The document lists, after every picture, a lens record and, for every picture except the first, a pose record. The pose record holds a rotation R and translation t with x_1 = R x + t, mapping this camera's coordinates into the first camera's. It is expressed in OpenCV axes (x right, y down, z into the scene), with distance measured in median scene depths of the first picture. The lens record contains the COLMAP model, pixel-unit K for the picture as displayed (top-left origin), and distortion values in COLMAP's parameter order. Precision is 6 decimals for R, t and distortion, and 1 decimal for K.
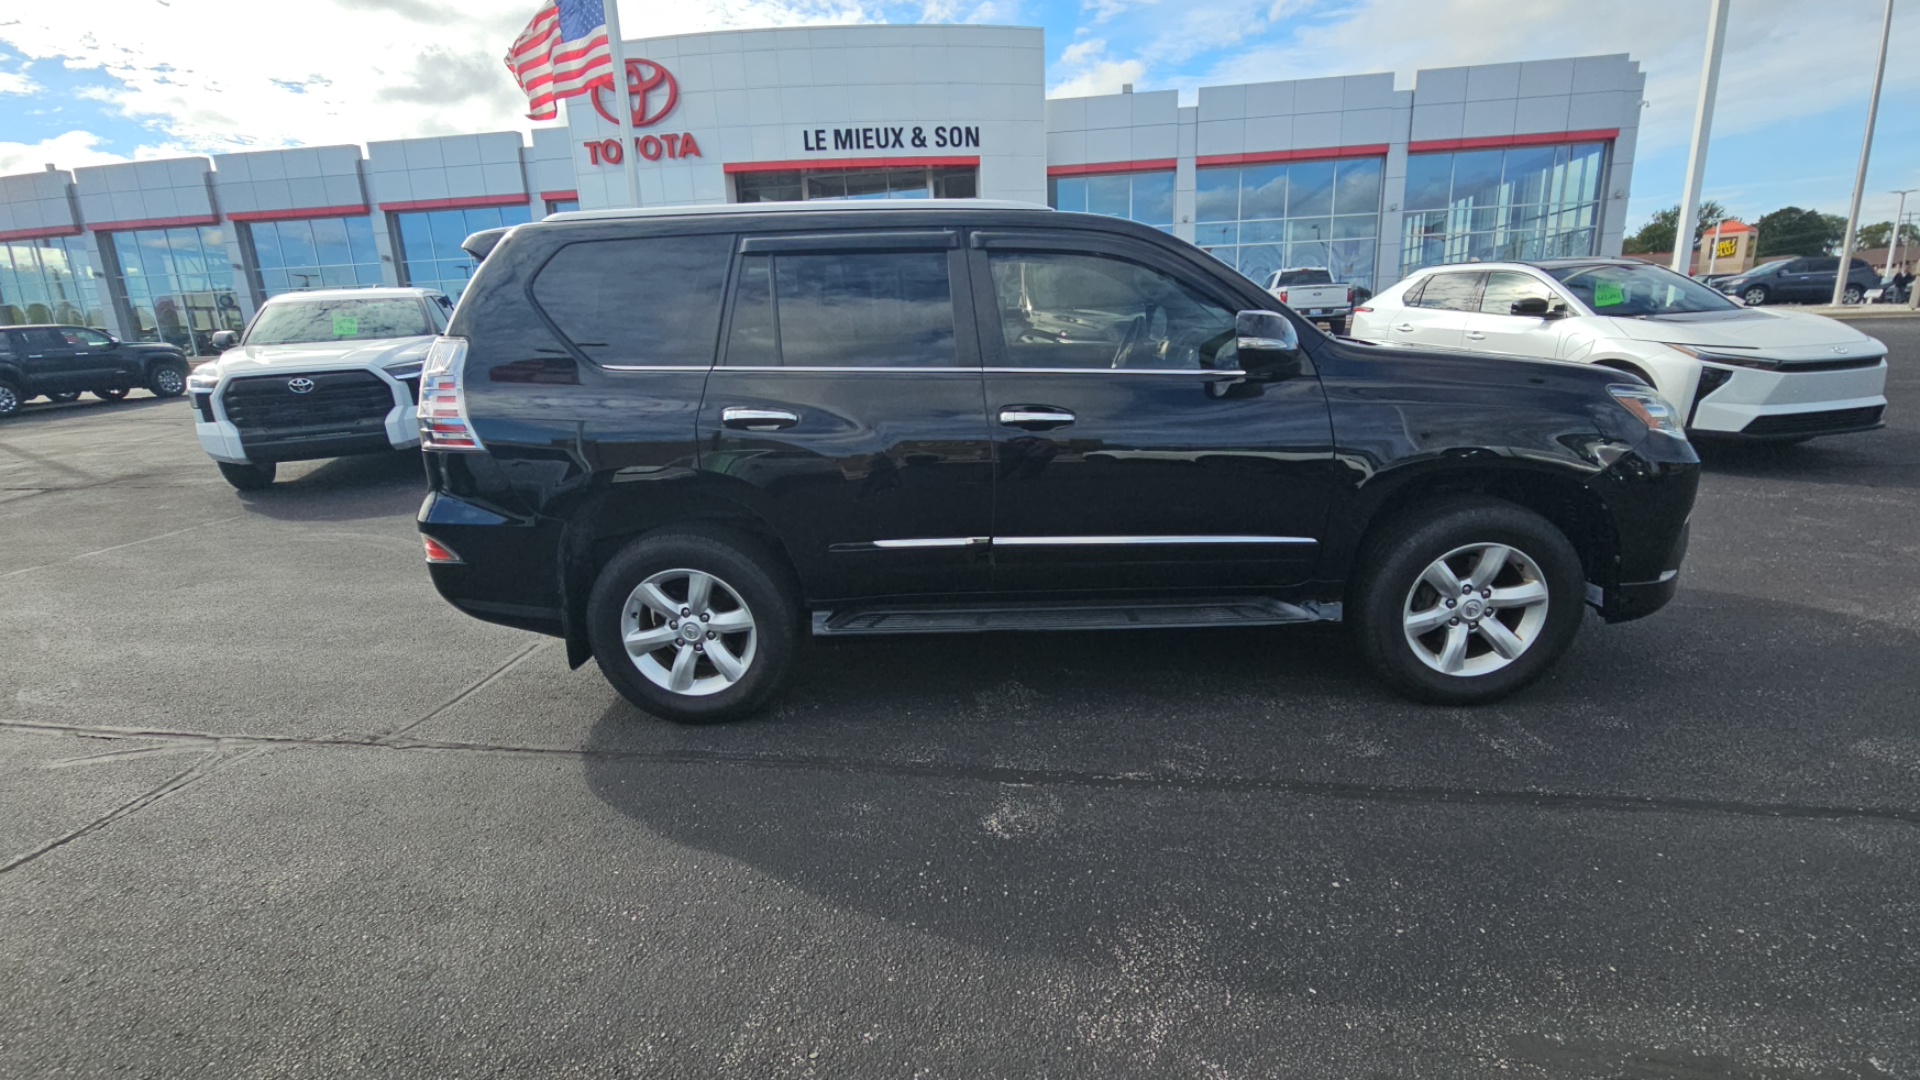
lens RADIAL K [[859.2, 0, 979.4], [0, 859.2, 543.9], [0, 0, 1]] dist [0.001124, -0.001518]
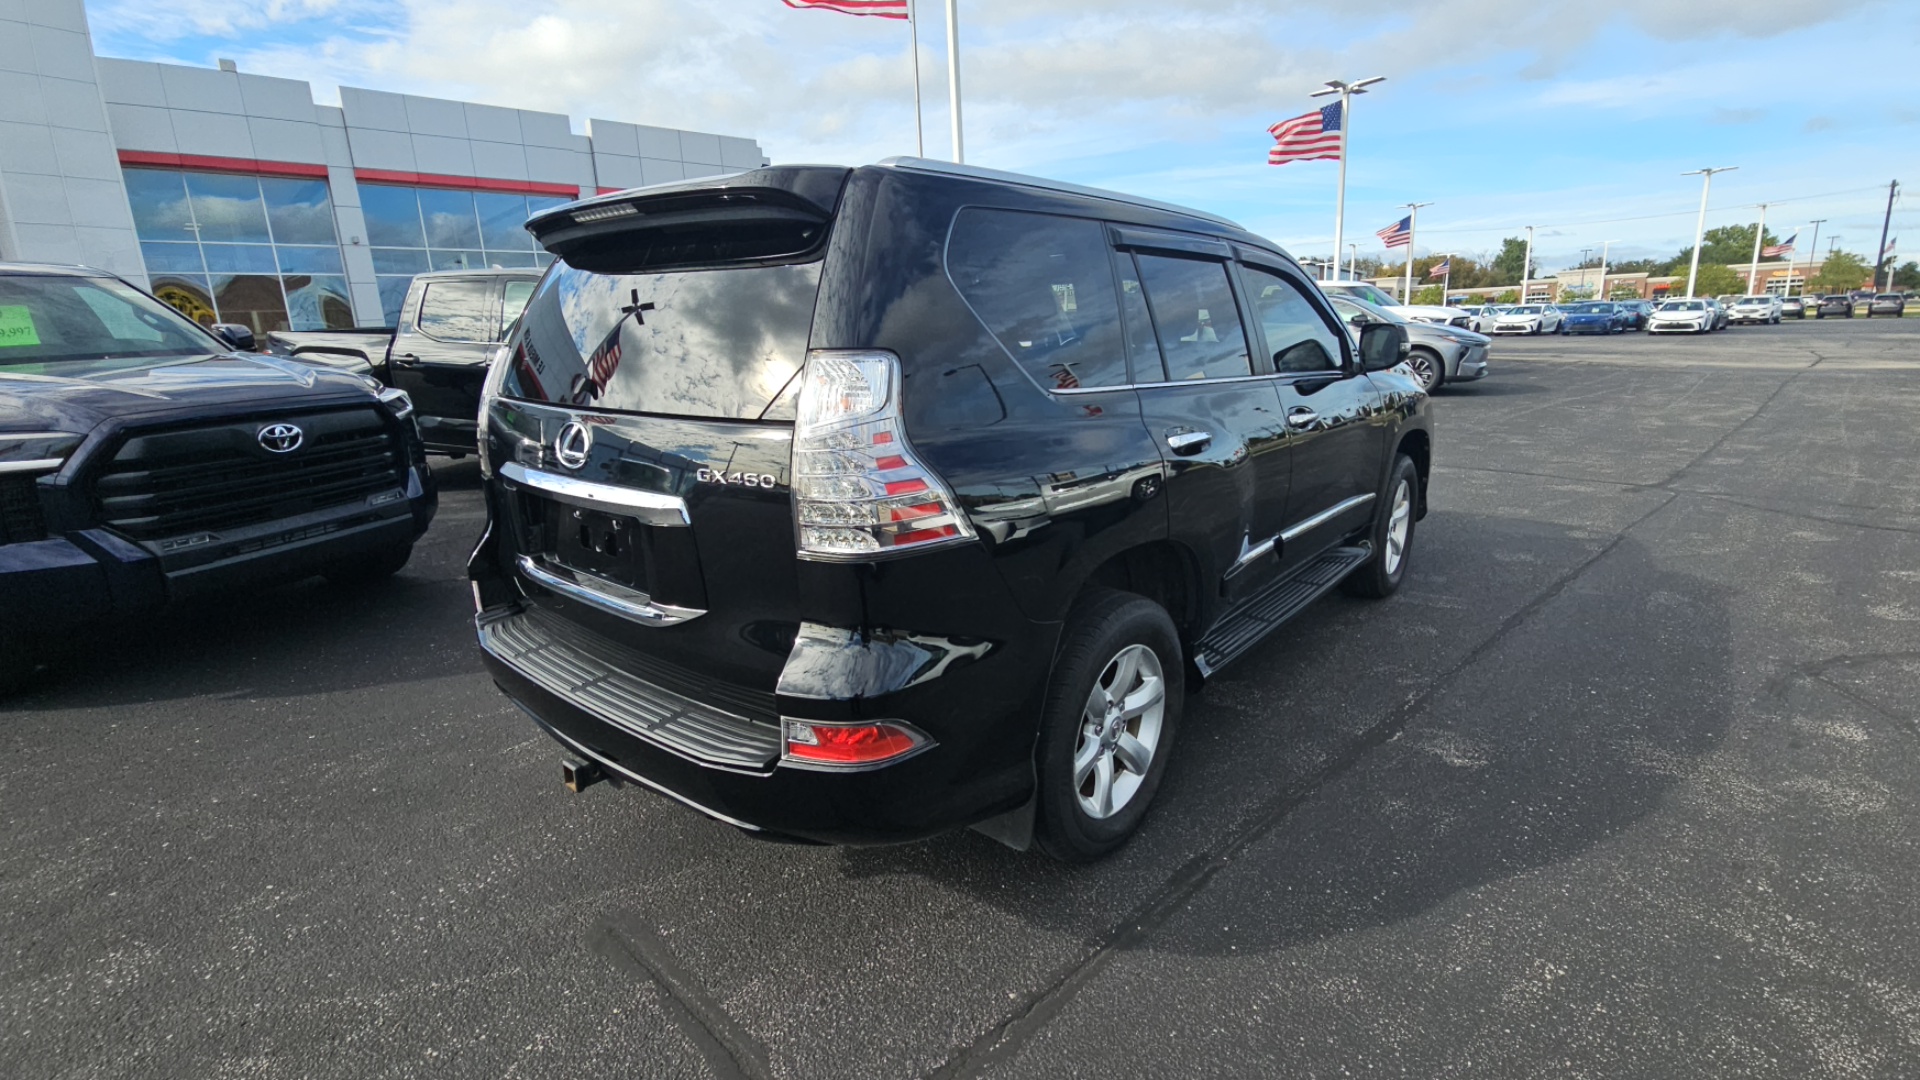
lens RADIAL K [[859.2, 0, 979.4], [0, 859.2, 543.9], [0, 0, 1]] dist [0.001124, -0.001518]
pose [[0.609040, -0.179835, 0.772483, -1.064456], [0.214232, 0.975054, 0.058090, -0.142025], [-0.763659, 0.130111, 0.632373, 0.639900]]
